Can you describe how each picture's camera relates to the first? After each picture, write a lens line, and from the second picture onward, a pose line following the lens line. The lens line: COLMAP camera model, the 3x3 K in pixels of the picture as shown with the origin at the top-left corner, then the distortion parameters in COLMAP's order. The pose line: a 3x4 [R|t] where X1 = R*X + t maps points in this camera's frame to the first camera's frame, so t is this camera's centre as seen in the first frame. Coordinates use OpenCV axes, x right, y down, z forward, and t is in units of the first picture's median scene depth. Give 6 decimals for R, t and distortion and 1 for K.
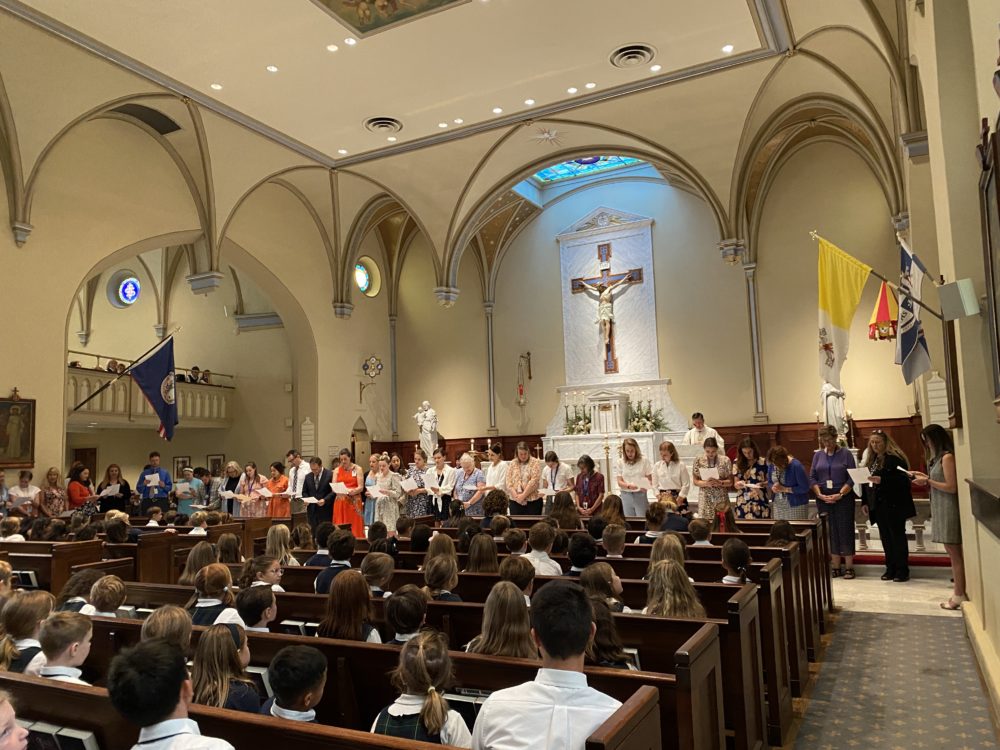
lens RADIAL K [[754.7, 0, 511.6], [0, 754.7, 374.6], [0, 0, 1]] dist [0.101853, -0.227734]
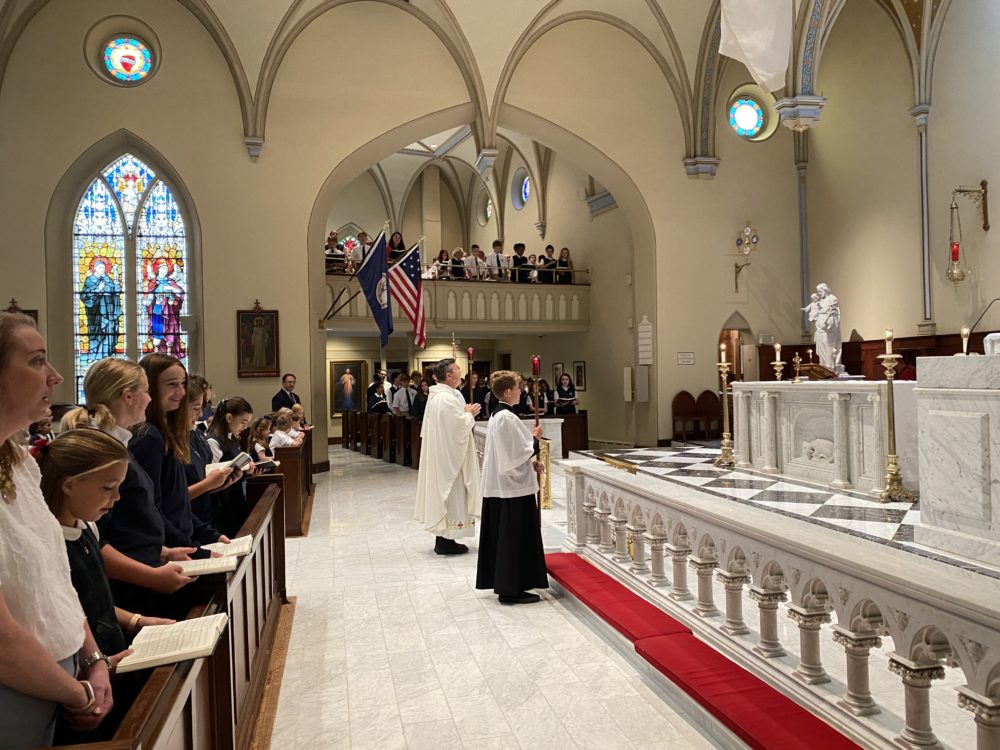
lens RADIAL K [[765.4, 0, 500.0], [0, 765.4, 375.0], [0, 0, 1]] dist [0.013794, -0.036595]
pose [[0.632003, 0.020223, -0.774702, 0.249180], [0.079939, 0.992626, 0.091127, 0.033513], [0.770832, -0.119521, 0.625726, 0.390054]]
